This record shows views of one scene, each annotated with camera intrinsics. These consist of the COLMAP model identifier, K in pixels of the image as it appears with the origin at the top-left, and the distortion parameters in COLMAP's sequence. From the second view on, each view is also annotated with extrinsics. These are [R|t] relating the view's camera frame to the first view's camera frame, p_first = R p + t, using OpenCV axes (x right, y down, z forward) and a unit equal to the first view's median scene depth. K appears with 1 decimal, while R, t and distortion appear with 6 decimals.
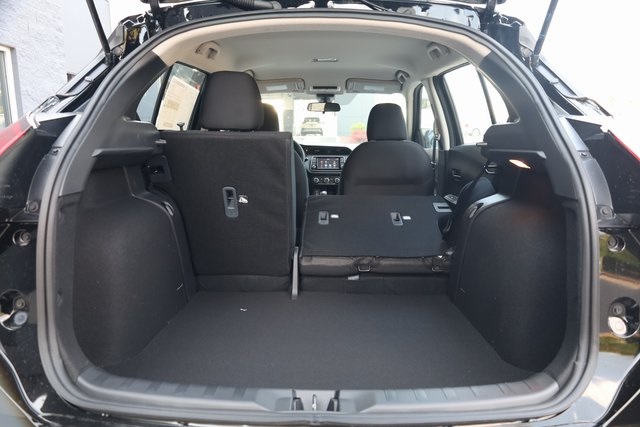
lens RADIAL K [[460.8, 0, 319.7], [0, 460.8, 215.3], [0, 0, 1]] dist [-0.010183, -0.015280]
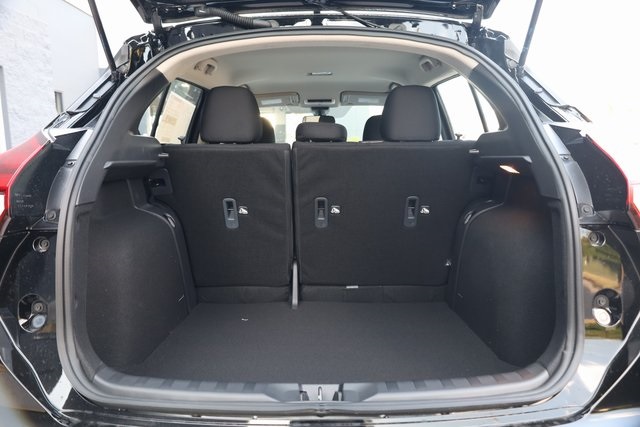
lens RADIAL K [[495.9, 0, 317.9], [0, 495.9, 216.3], [0, 0, 1]] dist [-0.030197, 0.008416]
pose [[0.999754, -0.019408, 0.010714, -0.014627], [0.019843, 0.998916, -0.042118, 0.033317], [-0.009885, 0.042321, 0.999055, -0.112430]]
